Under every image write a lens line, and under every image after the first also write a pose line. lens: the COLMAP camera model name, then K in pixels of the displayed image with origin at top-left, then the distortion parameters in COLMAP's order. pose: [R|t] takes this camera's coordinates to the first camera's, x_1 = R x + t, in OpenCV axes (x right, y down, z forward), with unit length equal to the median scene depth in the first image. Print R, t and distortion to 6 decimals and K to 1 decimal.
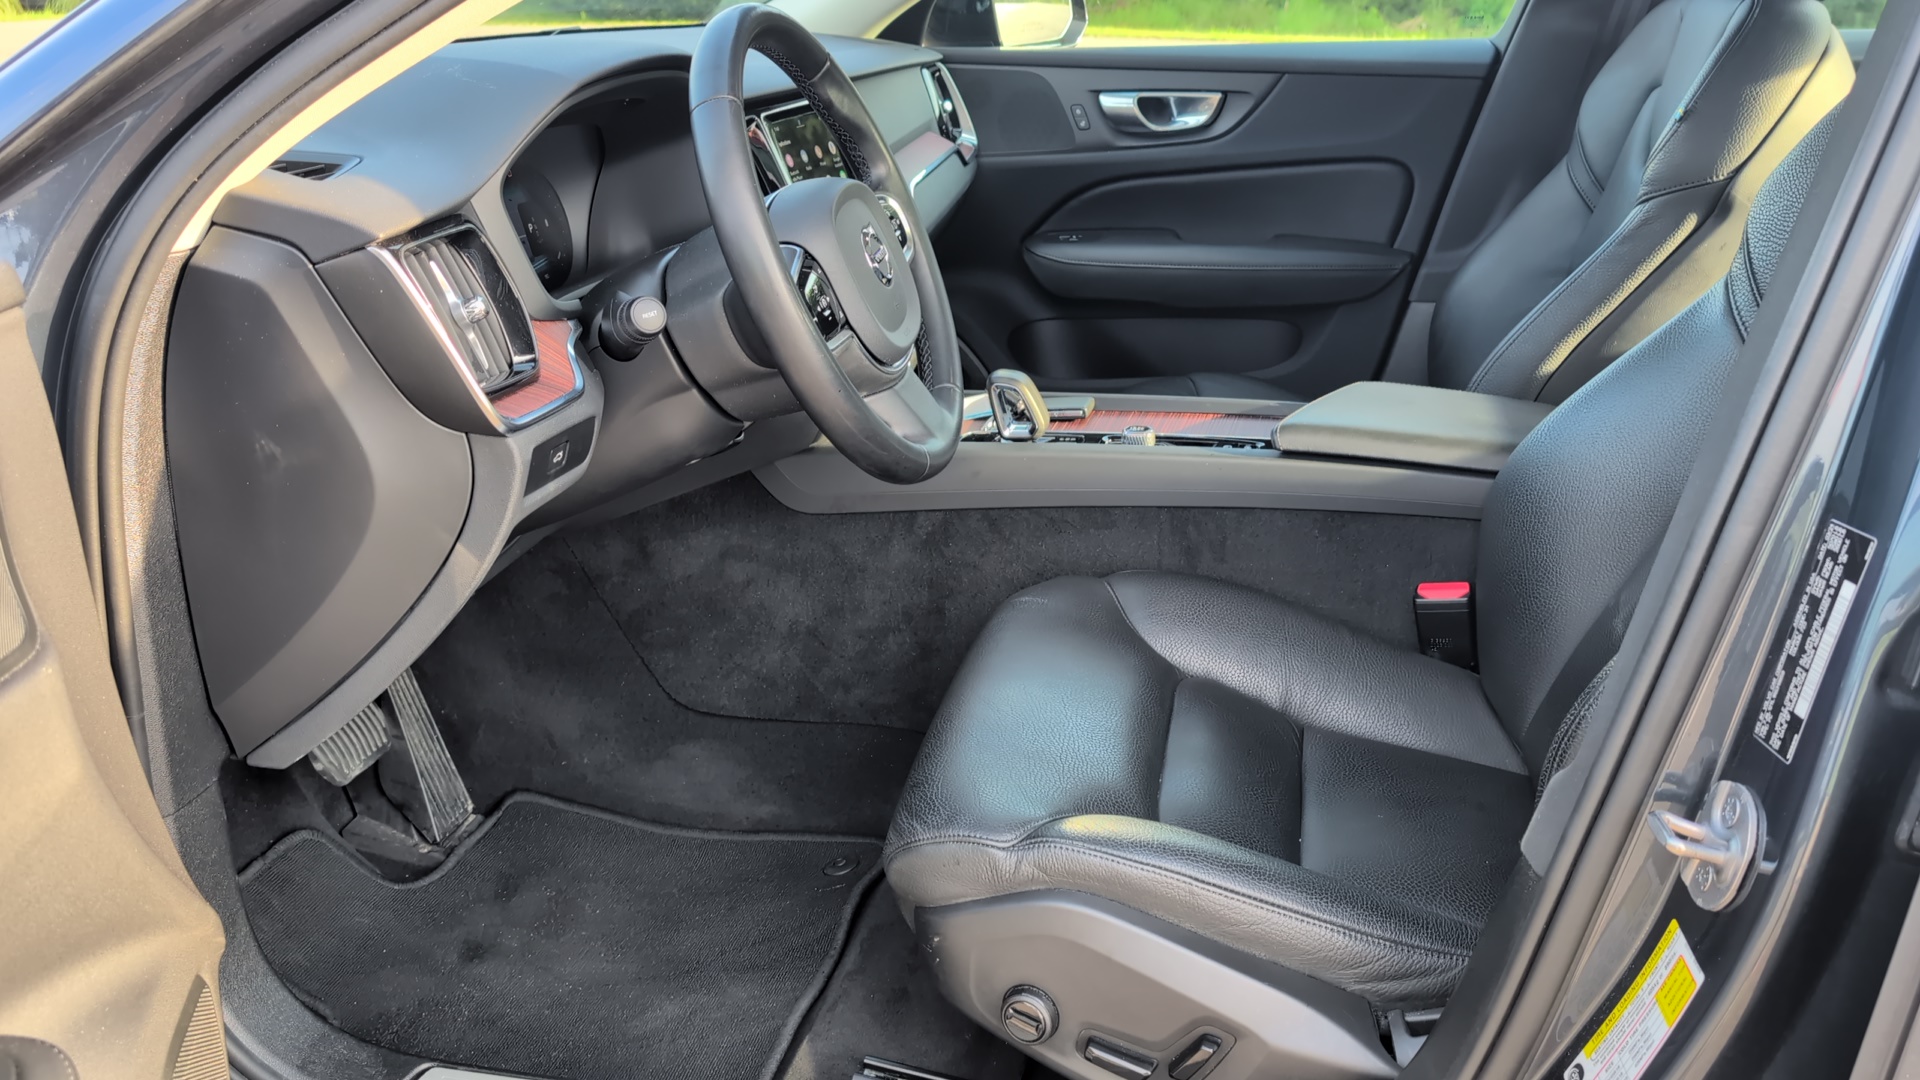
lens RADIAL K [[1638.9, 0, 967.3], [0, 1638.9, 543.1], [0, 0, 1]] dist [0.014260, -0.006537]
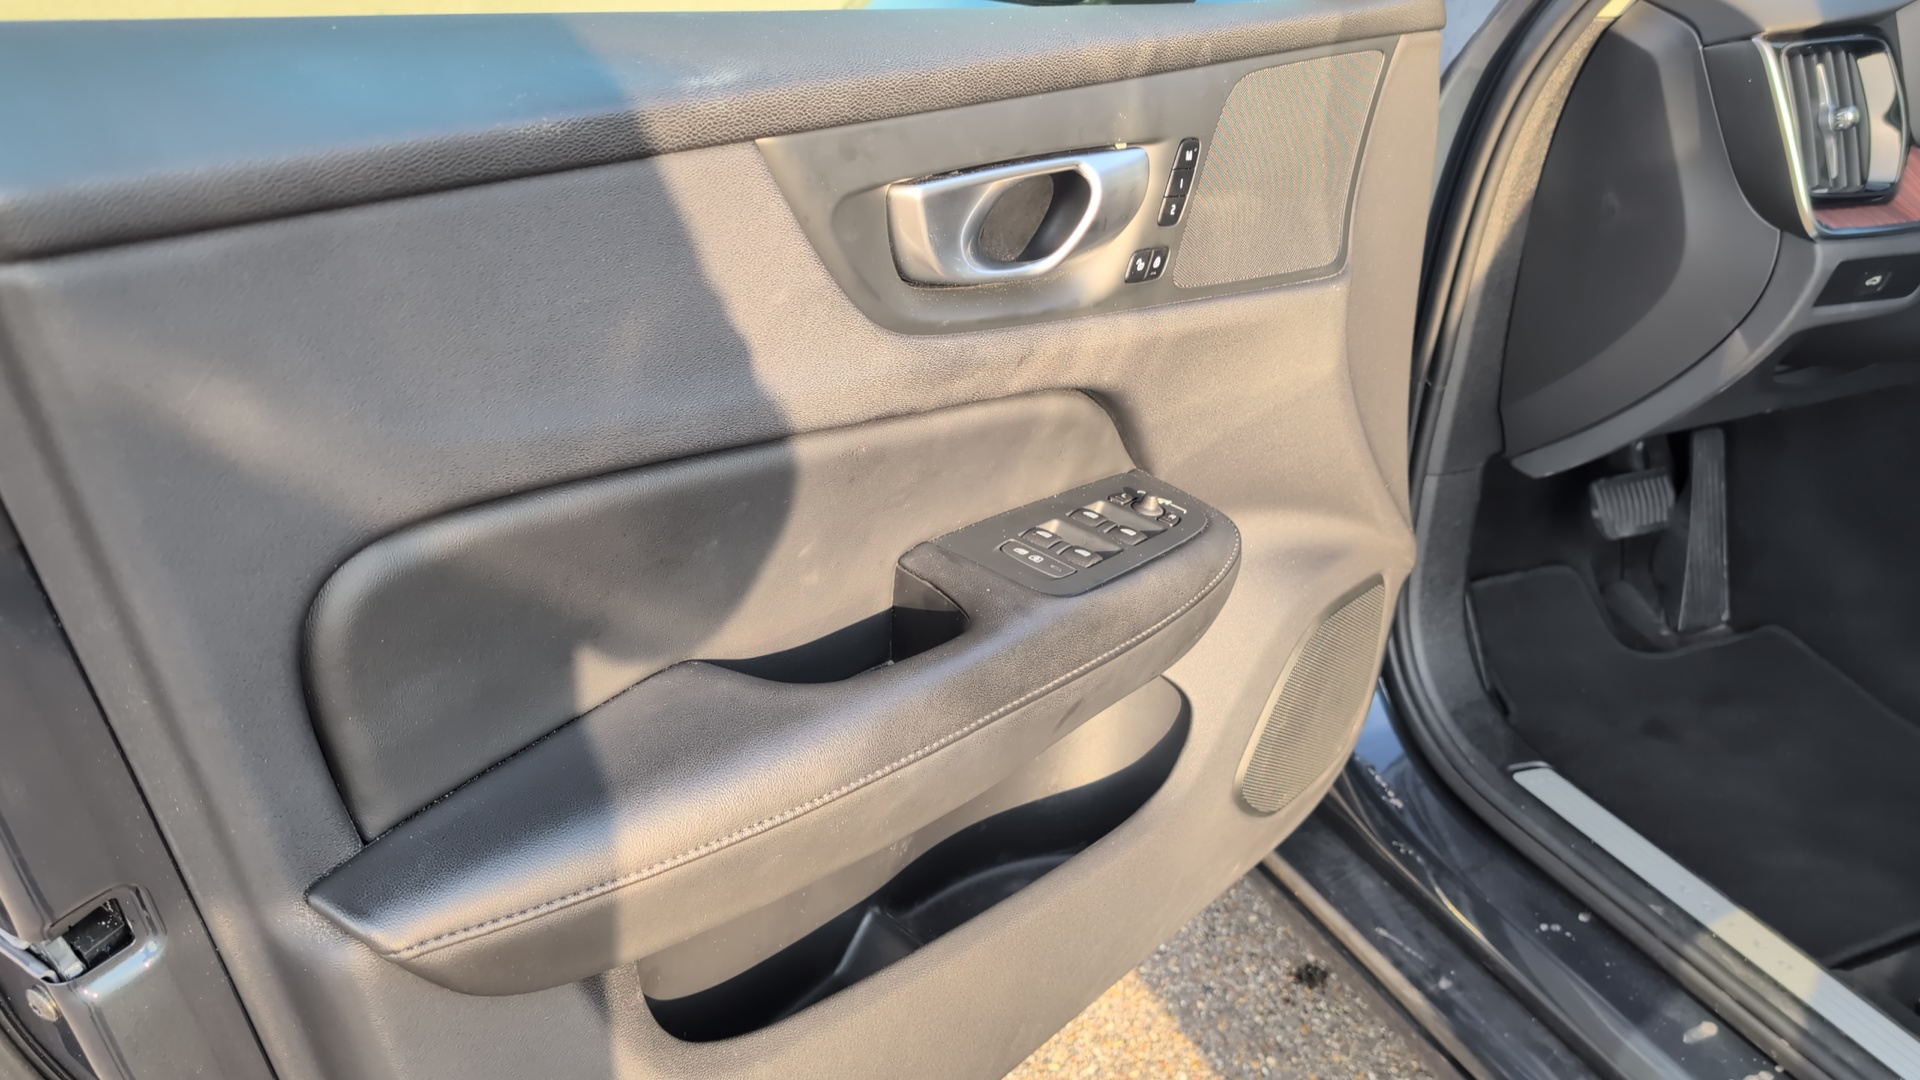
lens RADIAL K [[1621.5, 0, 960.0], [0, 1621.5, 540.0], [0, 0, 1]] dist [0.053027, -0.006659]
pose [[0.596626, 0.385927, -0.703632, 0.208765], [-0.310518, 0.919501, 0.241030, 0.026662], [0.740010, 0.074686, 0.668436, -0.102725]]
